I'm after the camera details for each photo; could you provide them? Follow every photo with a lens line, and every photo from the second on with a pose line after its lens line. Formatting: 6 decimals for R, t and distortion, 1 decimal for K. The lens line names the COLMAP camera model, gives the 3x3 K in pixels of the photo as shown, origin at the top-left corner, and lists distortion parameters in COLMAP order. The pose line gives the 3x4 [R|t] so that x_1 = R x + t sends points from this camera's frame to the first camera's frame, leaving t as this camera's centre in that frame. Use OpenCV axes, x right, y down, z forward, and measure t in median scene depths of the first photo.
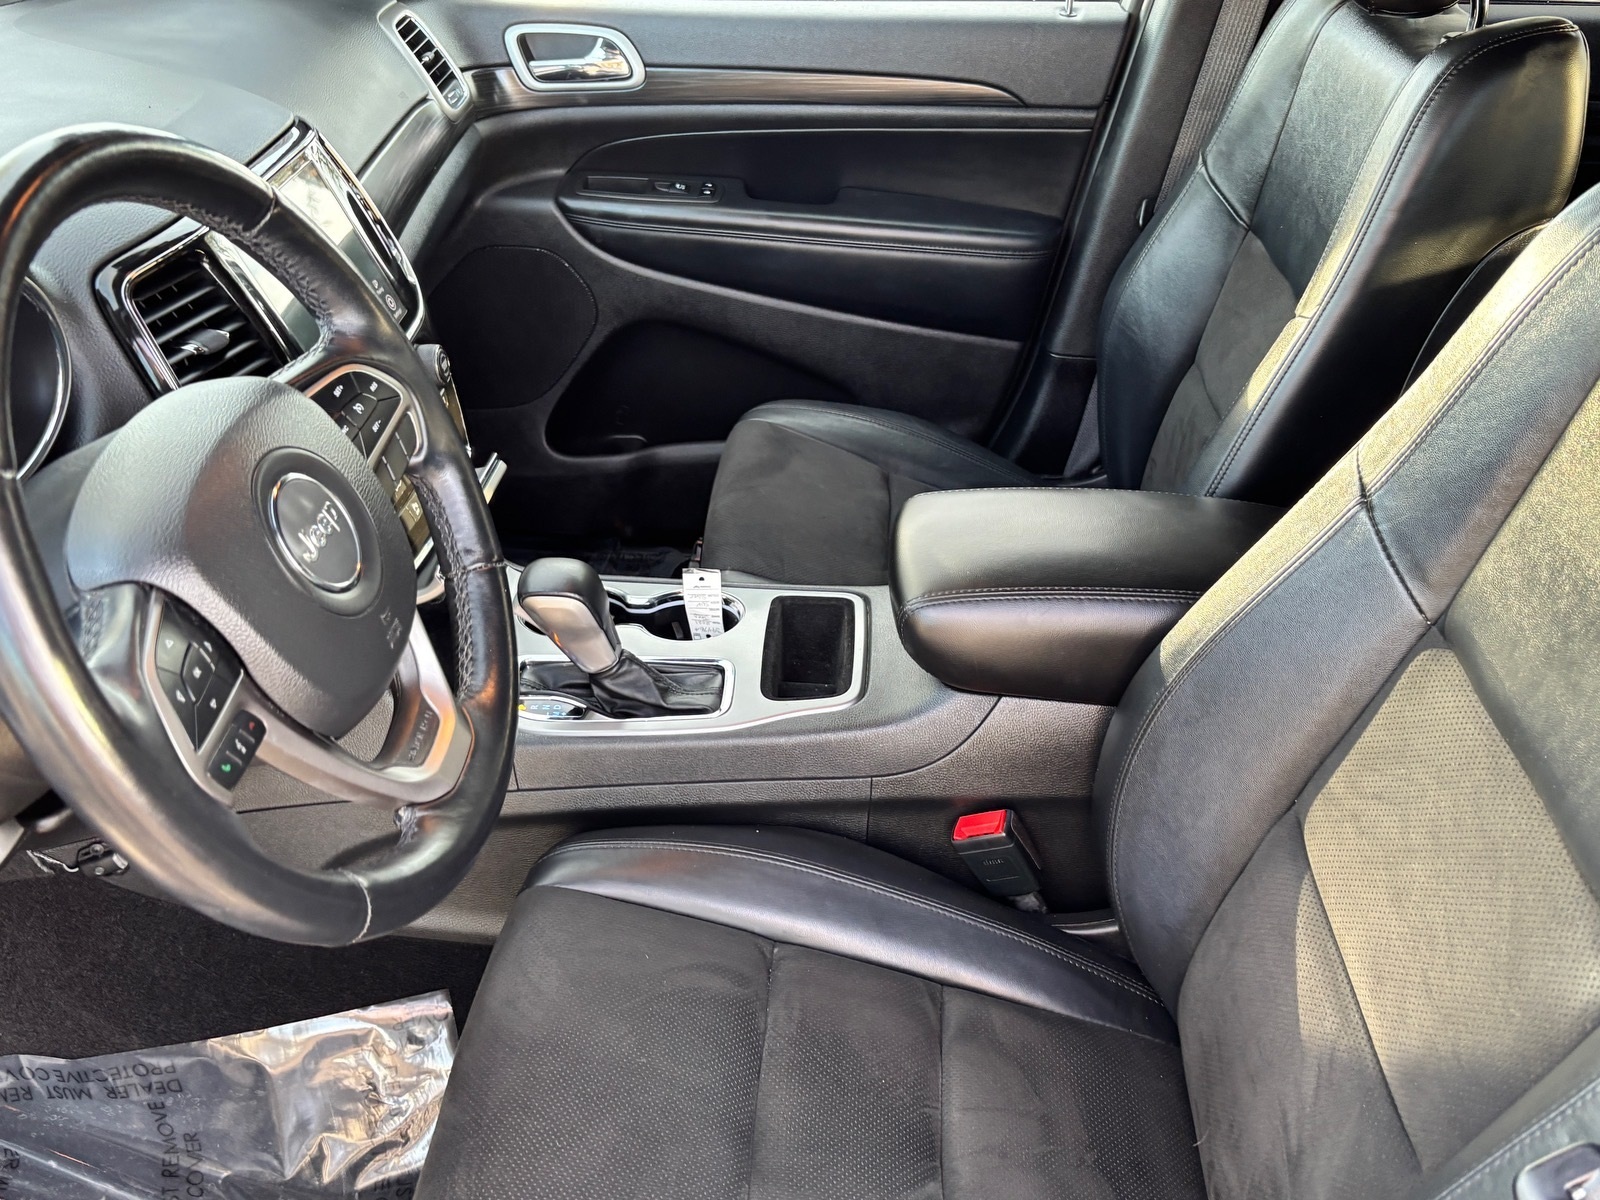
lens RADIAL K [[1475.4, 0, 820.0], [0, 1475.4, 628.6], [0, 0, 1]] dist [-0.001437, 0.000000]
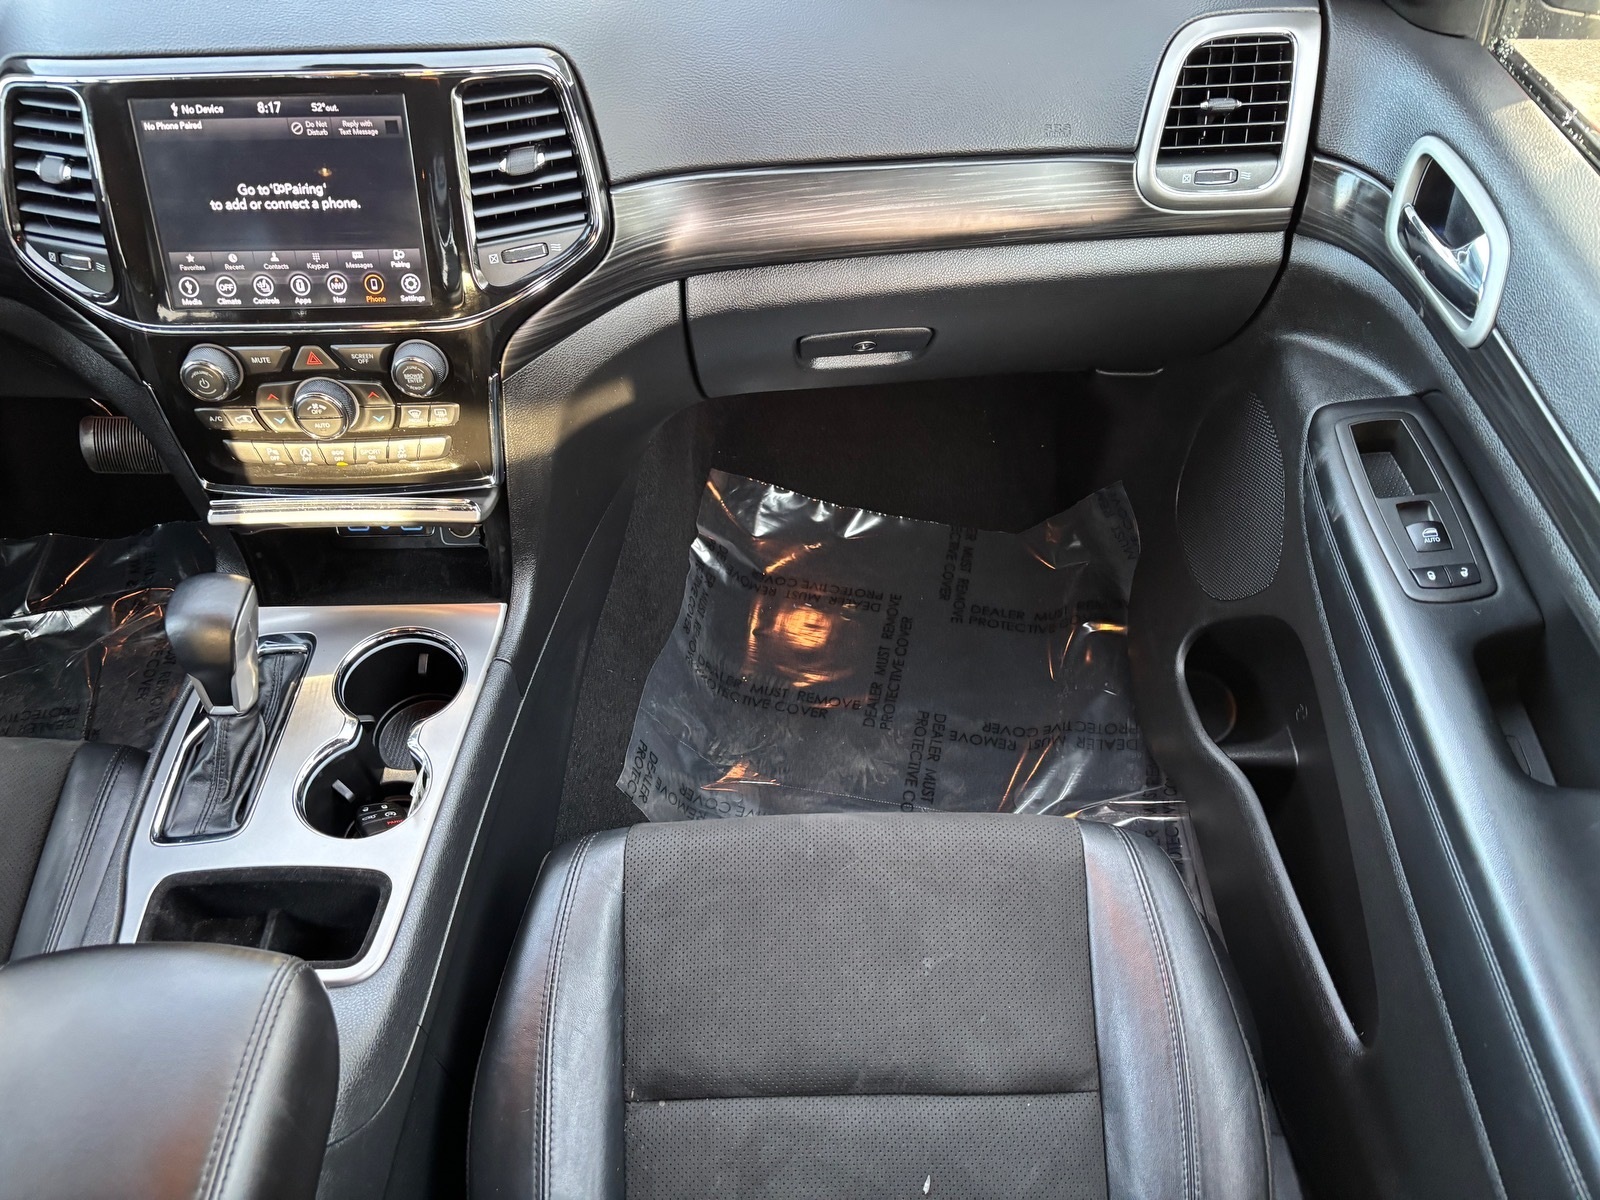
lens RADIAL K [[1236.9, 0, 808.3], [0, 1236.9, 619.9], [0, 0, 1]] dist [0.026256, -0.028531]
pose [[0.046116, 0.737318, -0.673970, 0.322475], [-0.537882, 0.586857, 0.605213, -0.612372], [0.841758, 0.334606, 0.423653, 0.876064]]
